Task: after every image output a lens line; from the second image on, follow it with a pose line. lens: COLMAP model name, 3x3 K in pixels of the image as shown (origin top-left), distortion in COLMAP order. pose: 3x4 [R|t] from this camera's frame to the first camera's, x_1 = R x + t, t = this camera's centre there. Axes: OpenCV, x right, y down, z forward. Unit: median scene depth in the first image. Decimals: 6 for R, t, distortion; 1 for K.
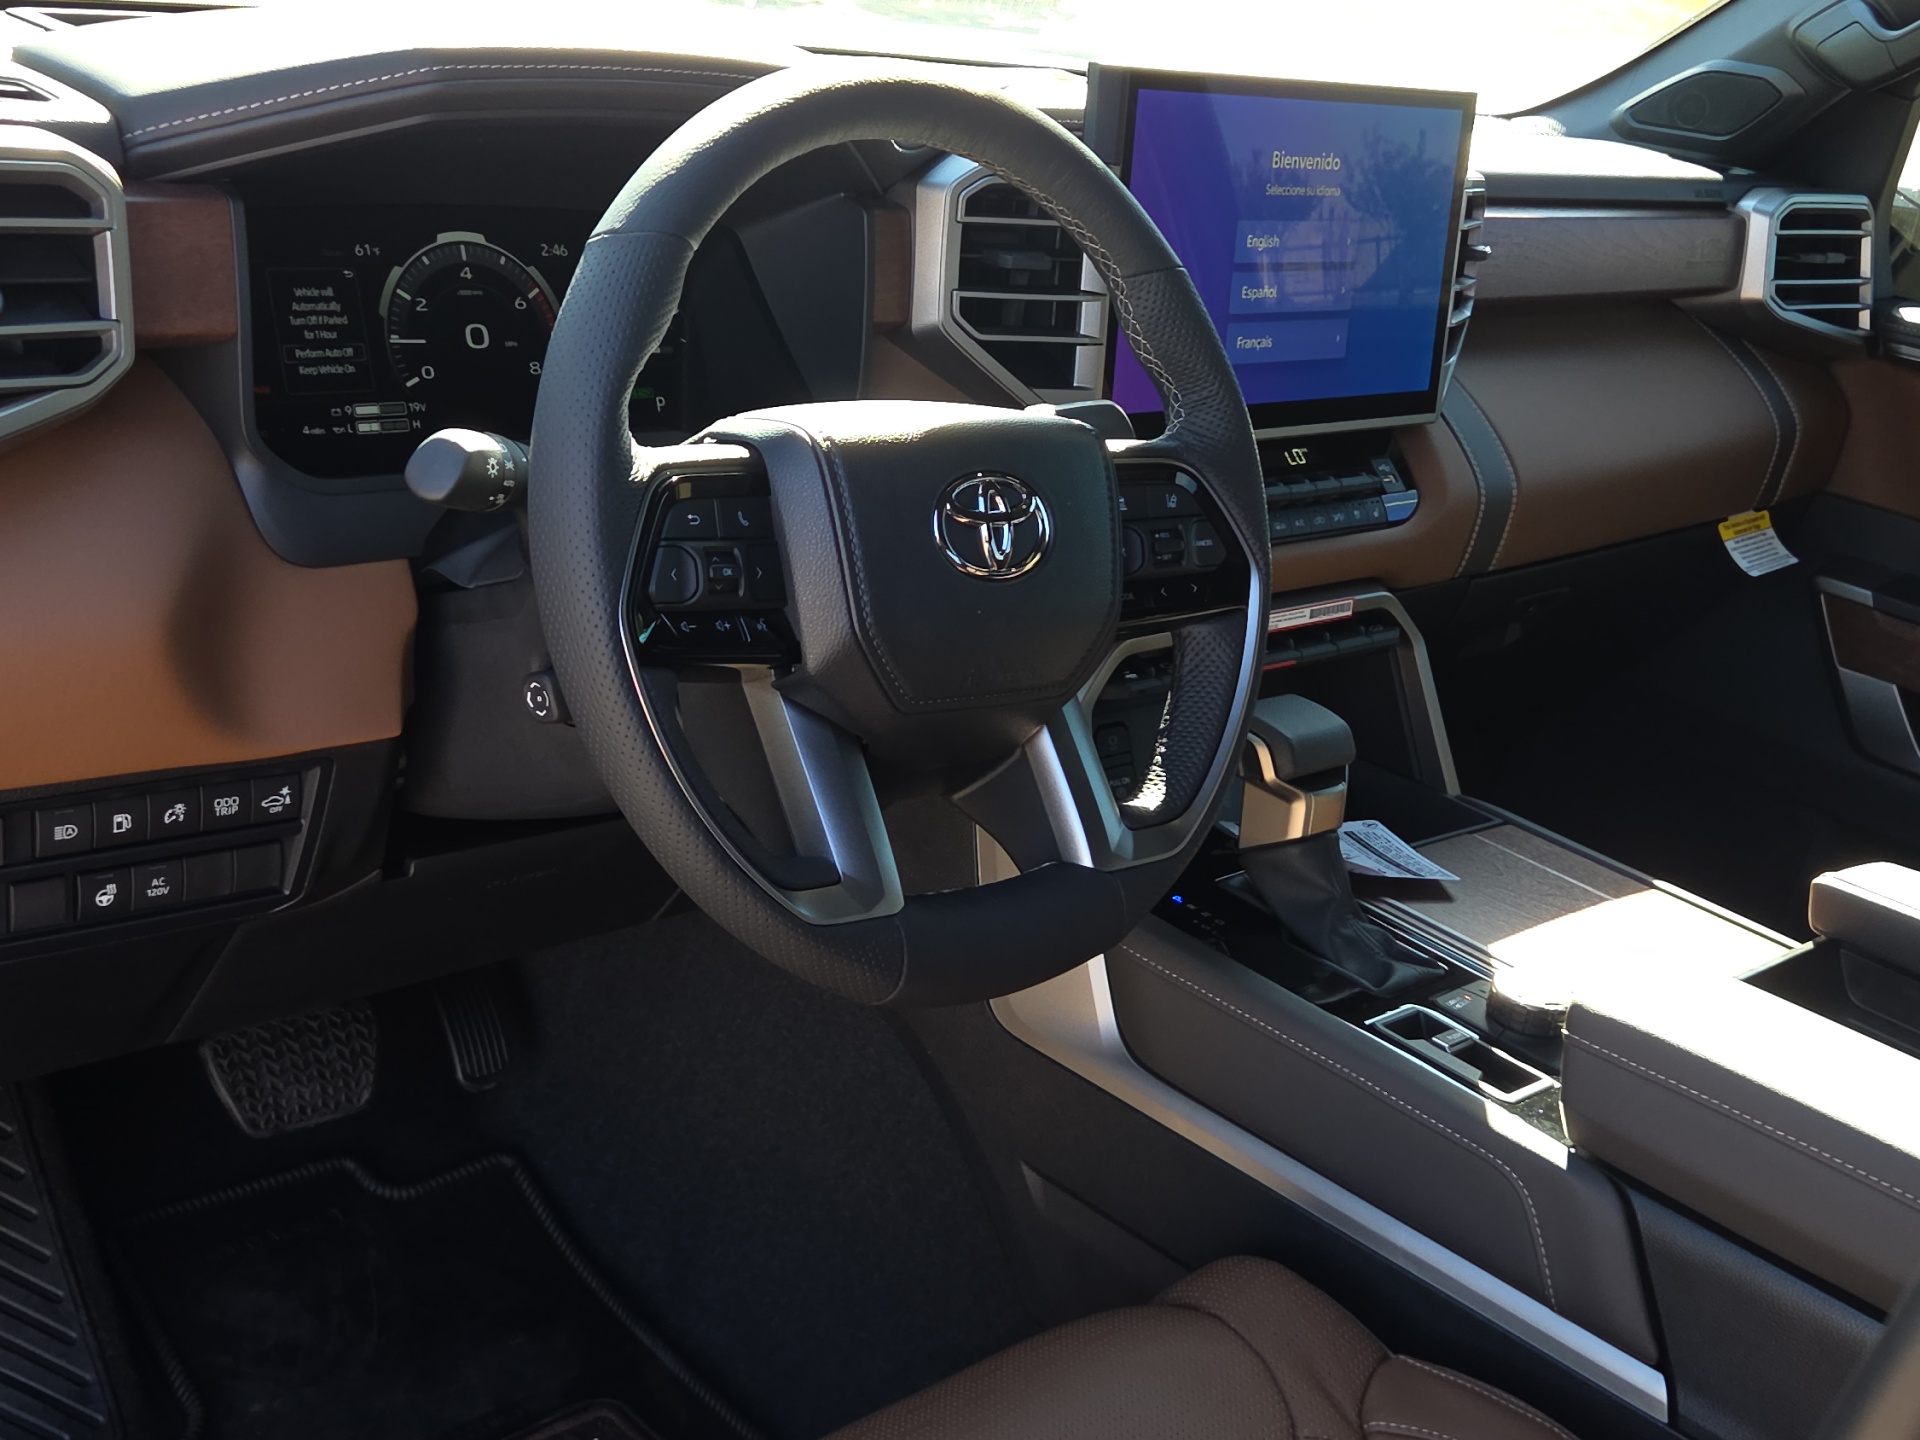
lens RADIAL K [[2327.6, 0, 970.4], [0, 2327.6, 724.9], [0, 0, 1]] dist [0.061199, 0.000000]
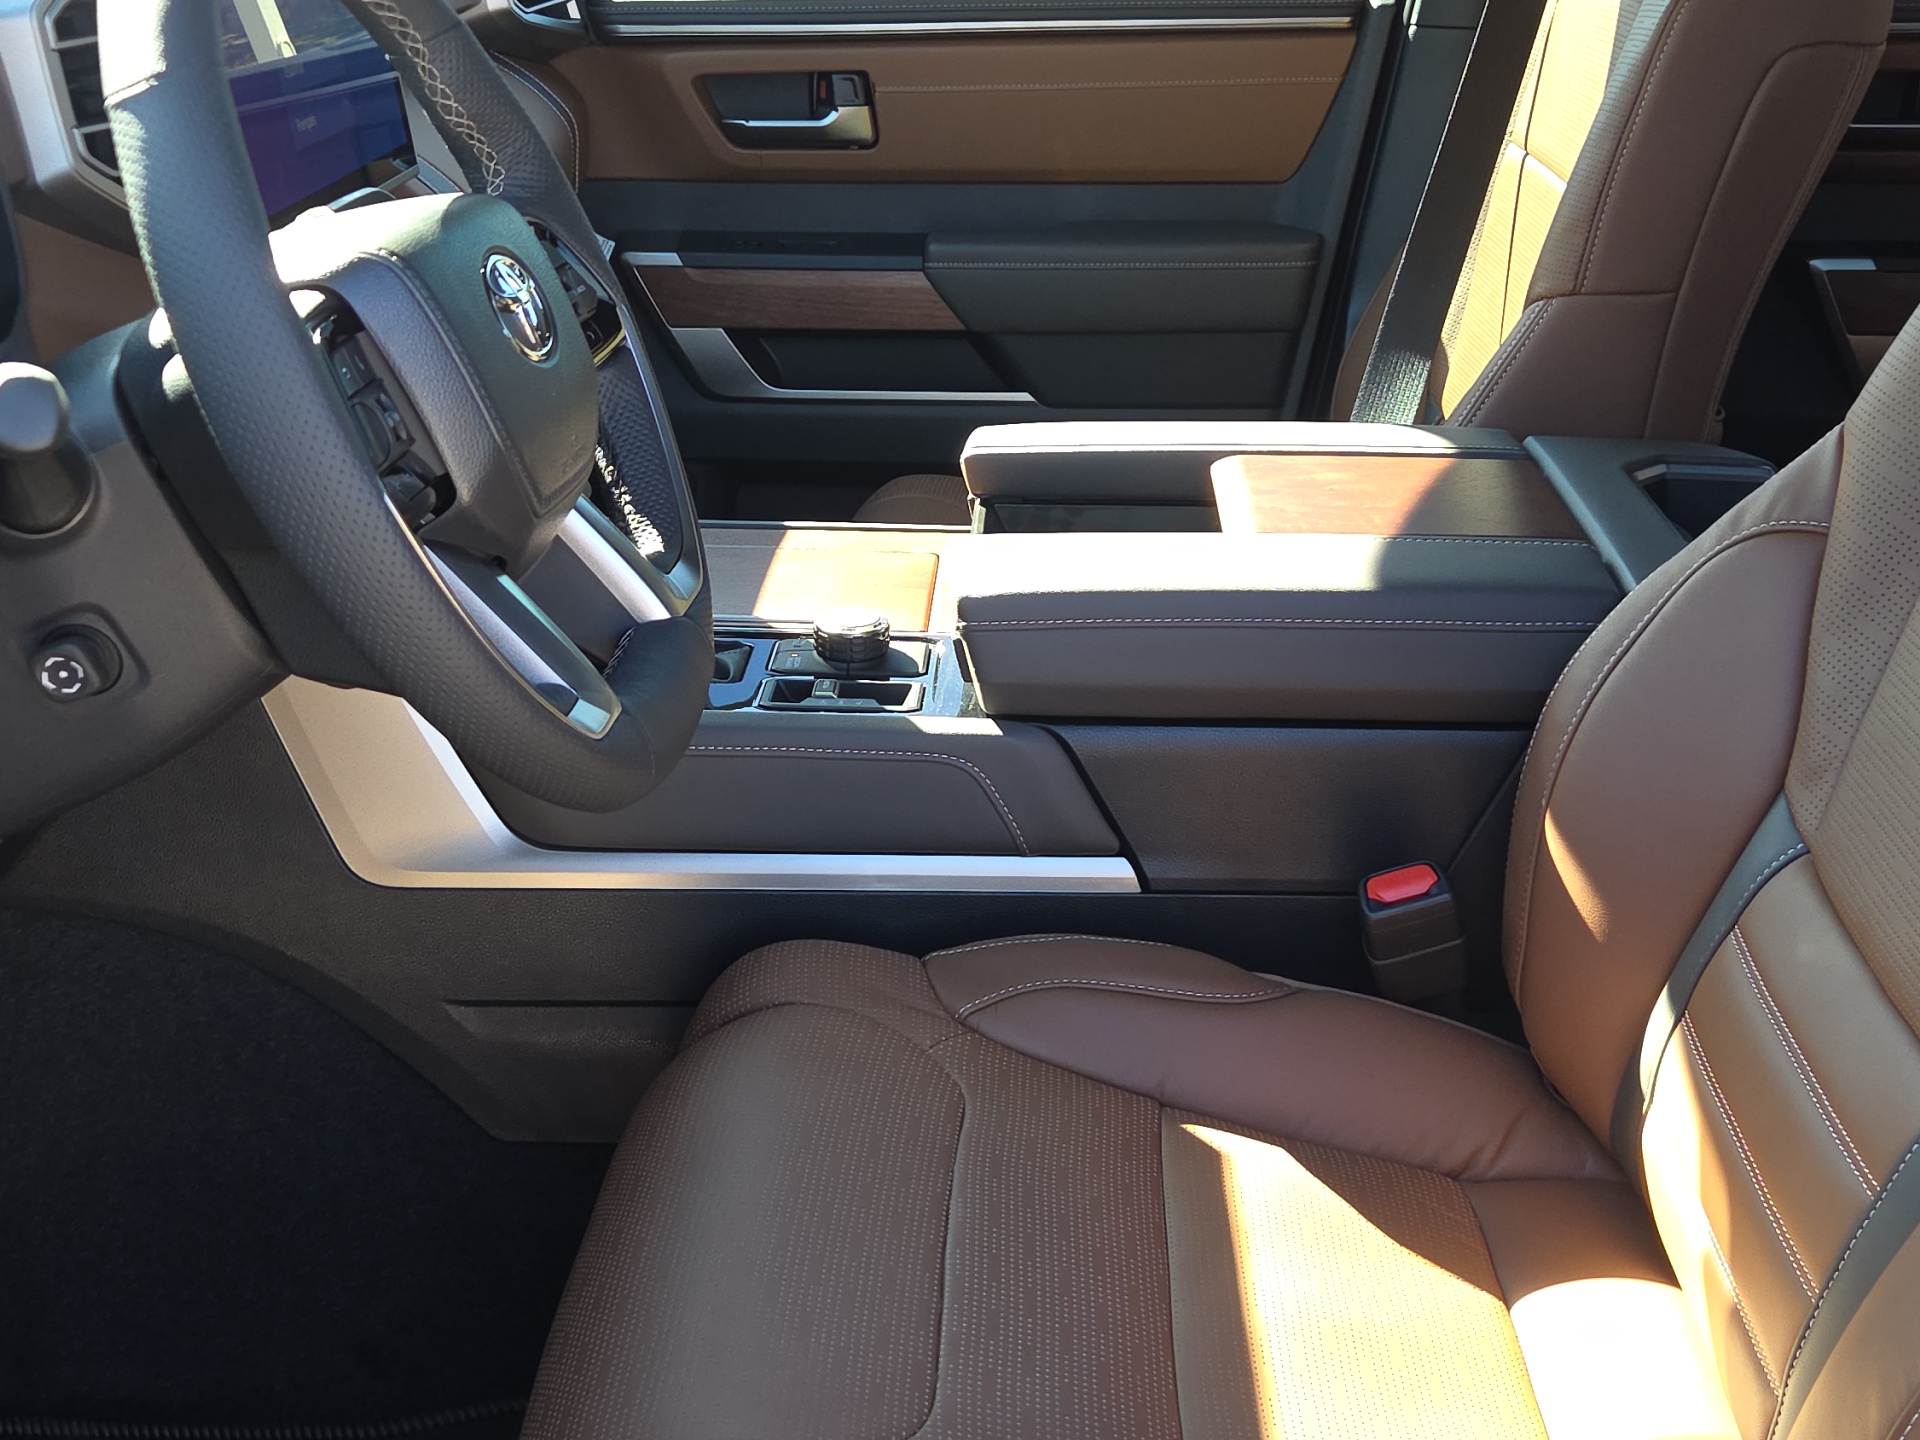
lens RADIAL K [[2327.6, 0, 975.8], [0, 2327.6, 719.7], [0, 0, 1]] dist [0.061199, 0.000000]
pose [[0.704354, -0.390298, 0.592920, -0.407639], [0.337117, 0.918992, 0.204464, -0.051684], [-0.624690, 0.055868, 0.778871, 0.115590]]
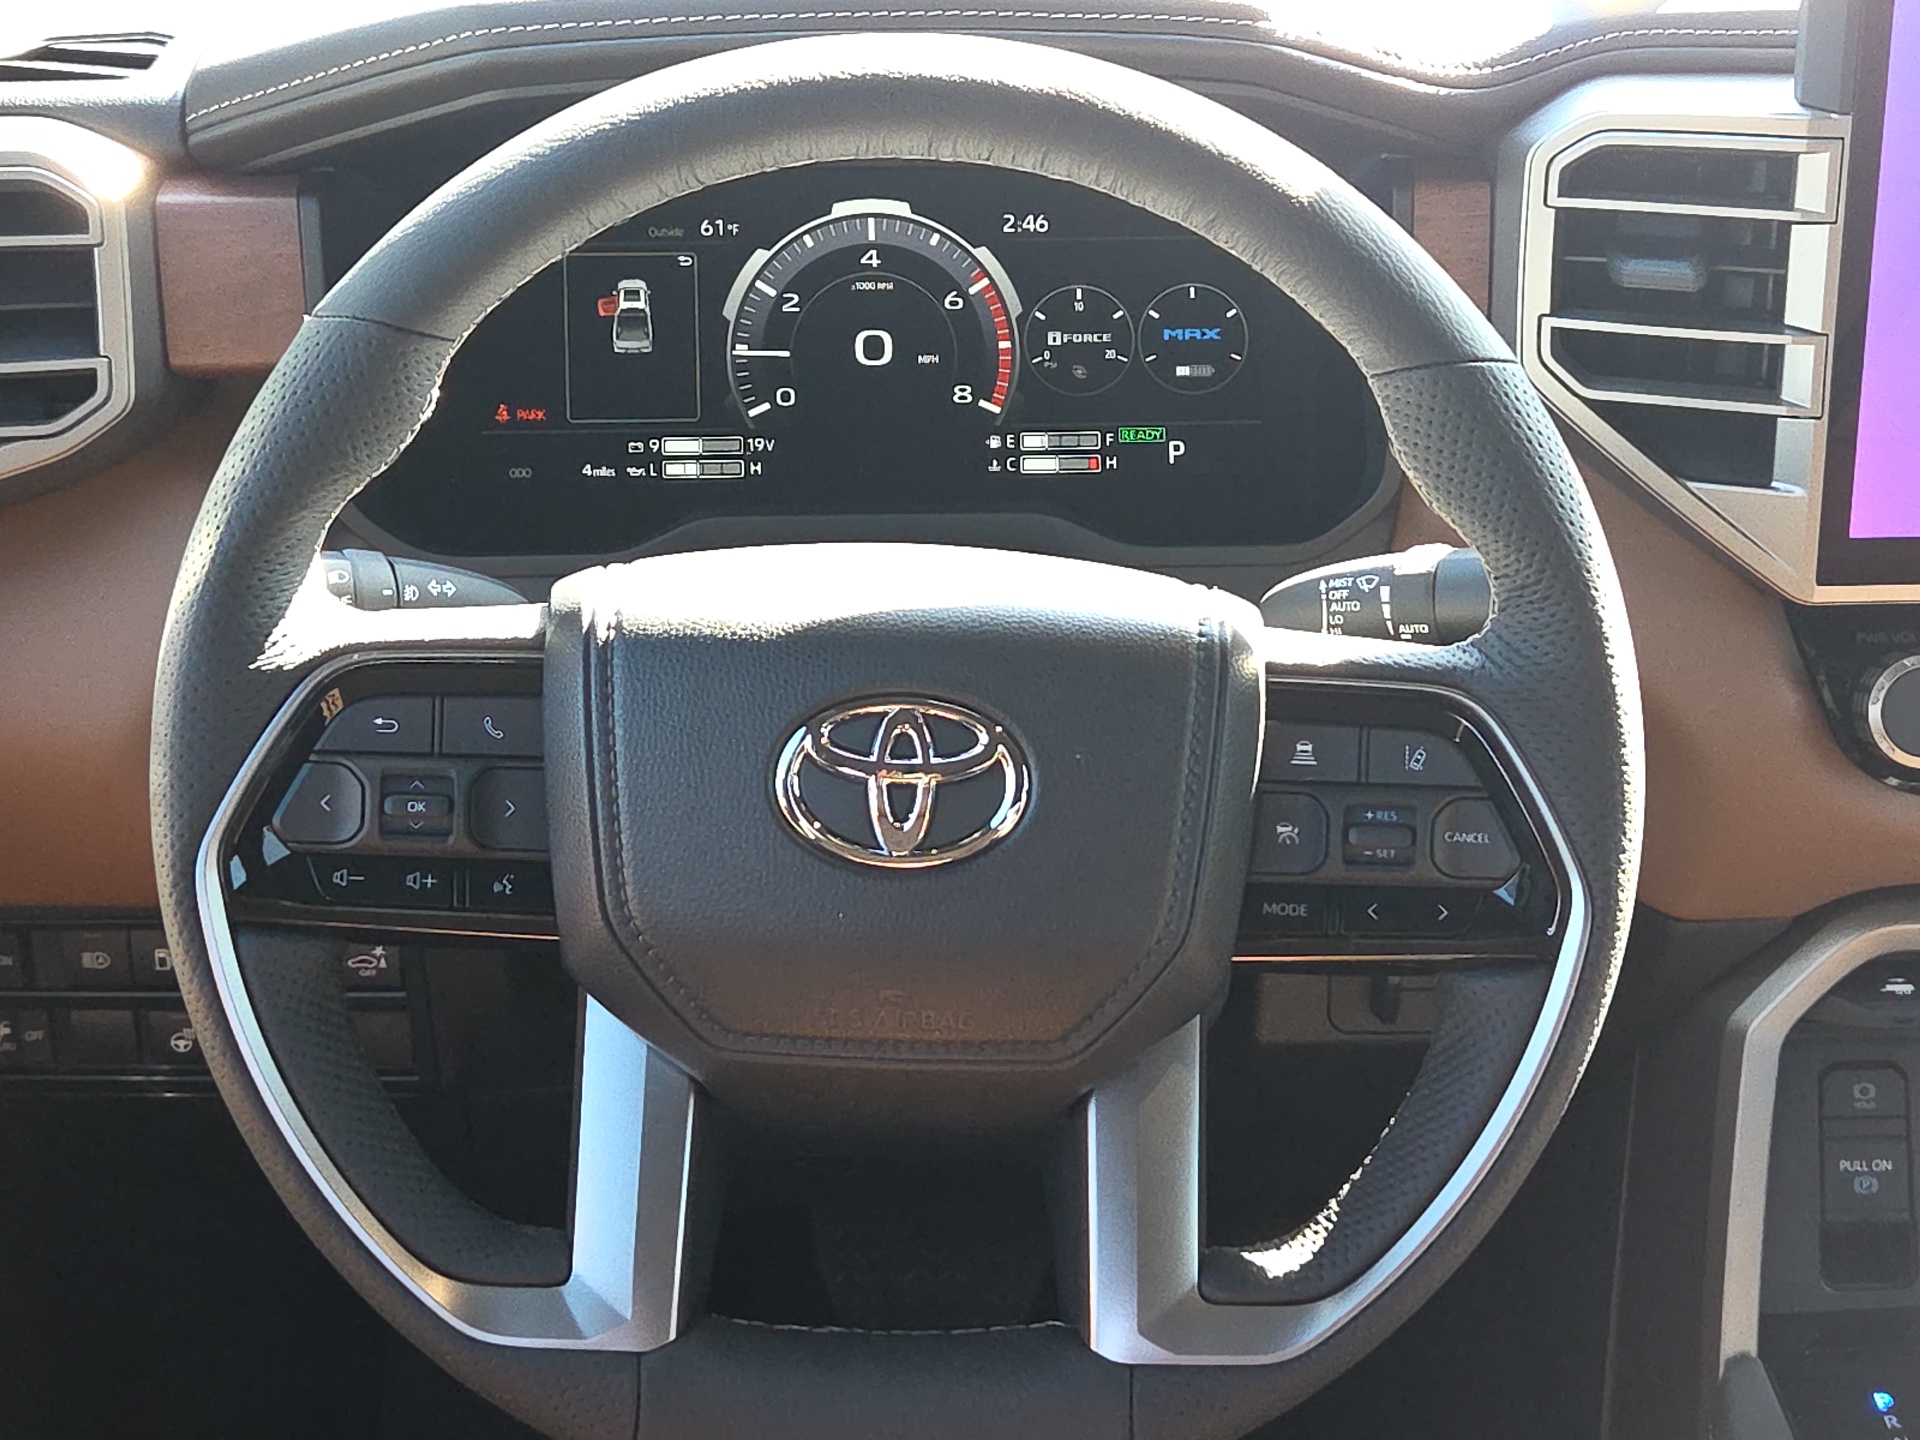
lens RADIAL K [[3254.0, 0, 980.8], [0, 3254.0, 686.4], [0, 0, 1]] dist [0.092521, 0.000000]
pose [[0.740196, 0.145435, -0.656474, 0.487122], [-0.126631, 0.989009, 0.076325, -0.147292], [0.660359, 0.026634, 0.750477, 0.288998]]
